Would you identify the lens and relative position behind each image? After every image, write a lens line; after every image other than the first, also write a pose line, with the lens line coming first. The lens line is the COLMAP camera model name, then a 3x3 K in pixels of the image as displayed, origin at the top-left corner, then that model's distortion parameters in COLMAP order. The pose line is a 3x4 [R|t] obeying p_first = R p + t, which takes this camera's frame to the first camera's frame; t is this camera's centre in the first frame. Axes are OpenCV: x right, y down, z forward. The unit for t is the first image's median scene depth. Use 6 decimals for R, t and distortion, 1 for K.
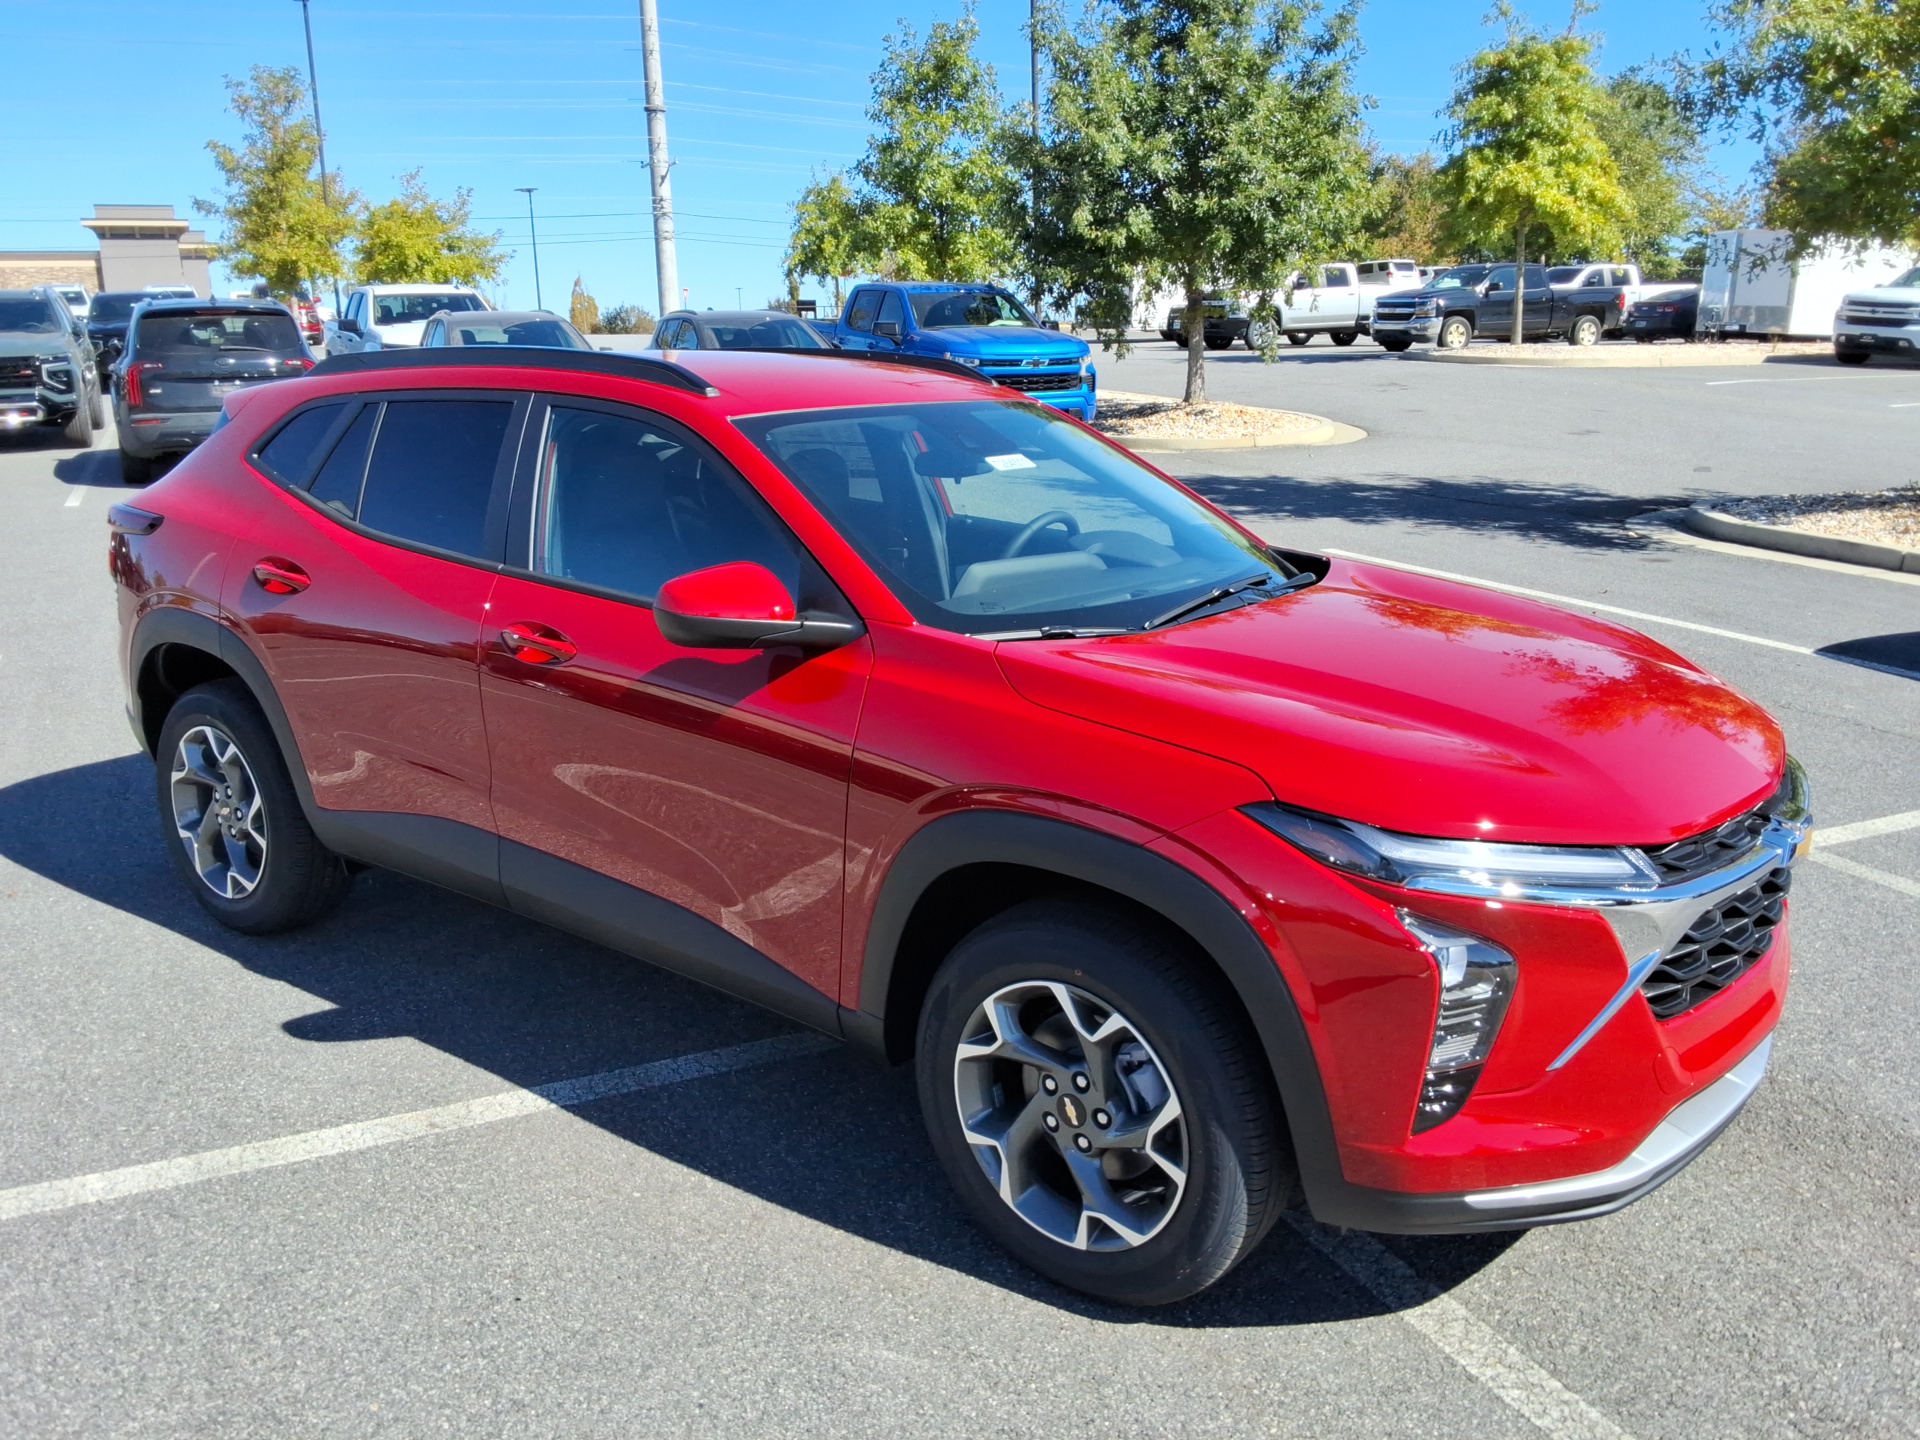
lens RADIAL K [[1545.4, 0, 983.1], [0, 1545.4, 693.2], [0, 0, 1]] dist [0.135144, -0.229968]
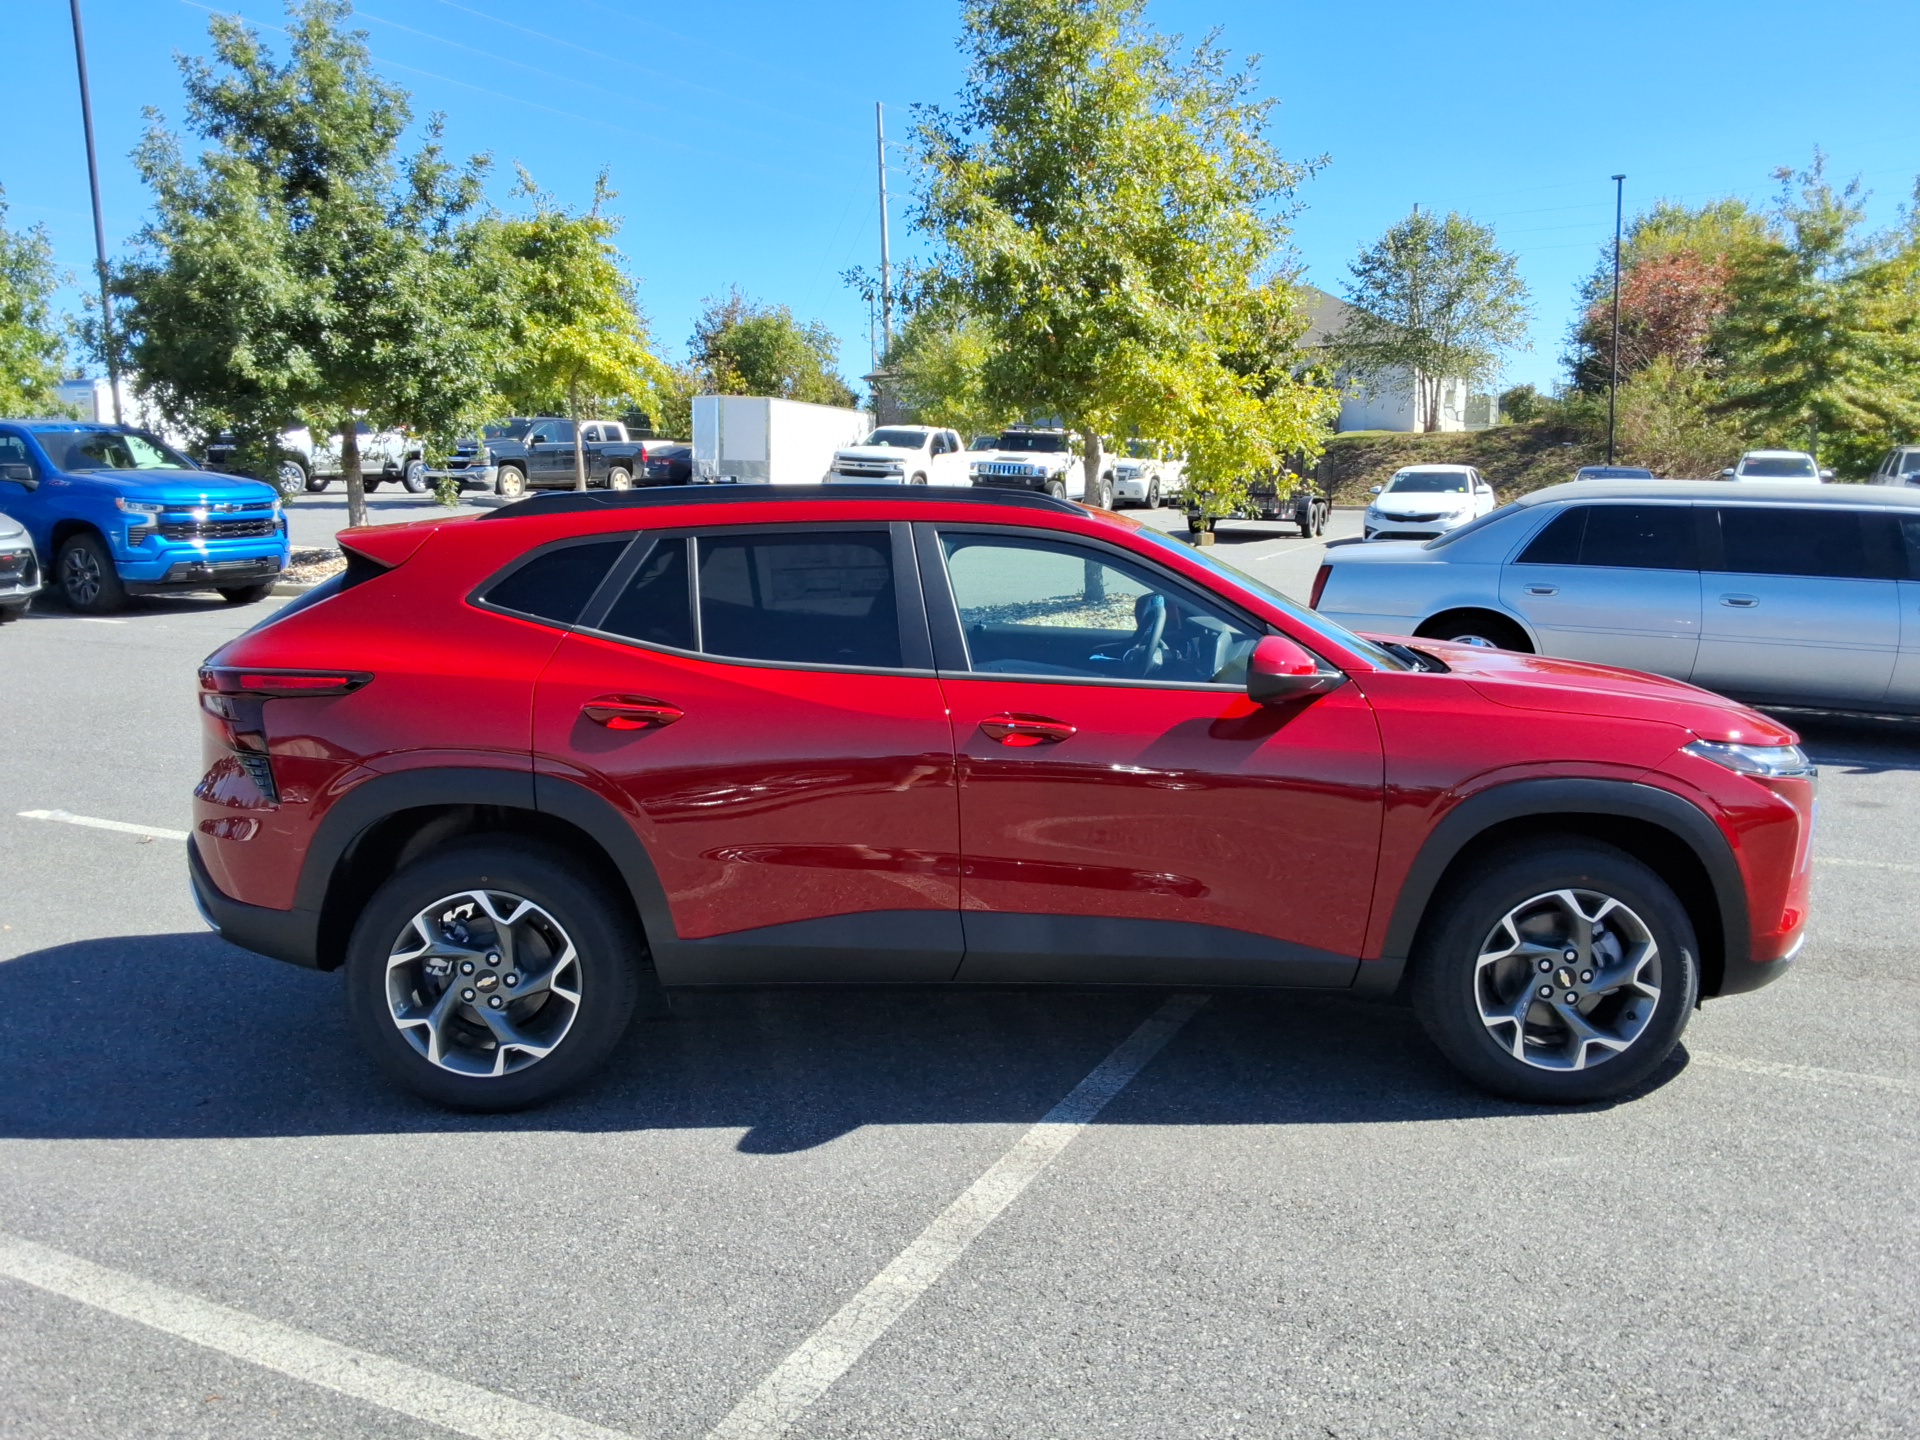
lens RADIAL K [[1545.4, 0, 983.1], [0, 1545.4, 693.2], [0, 0, 1]] dist [0.135144, -0.229968]
pose [[0.781563, -0.088896, 0.617459, -0.184712], [0.145336, 0.988505, -0.041647, -0.002687], [-0.606660, 0.122289, 0.785500, 0.018413]]
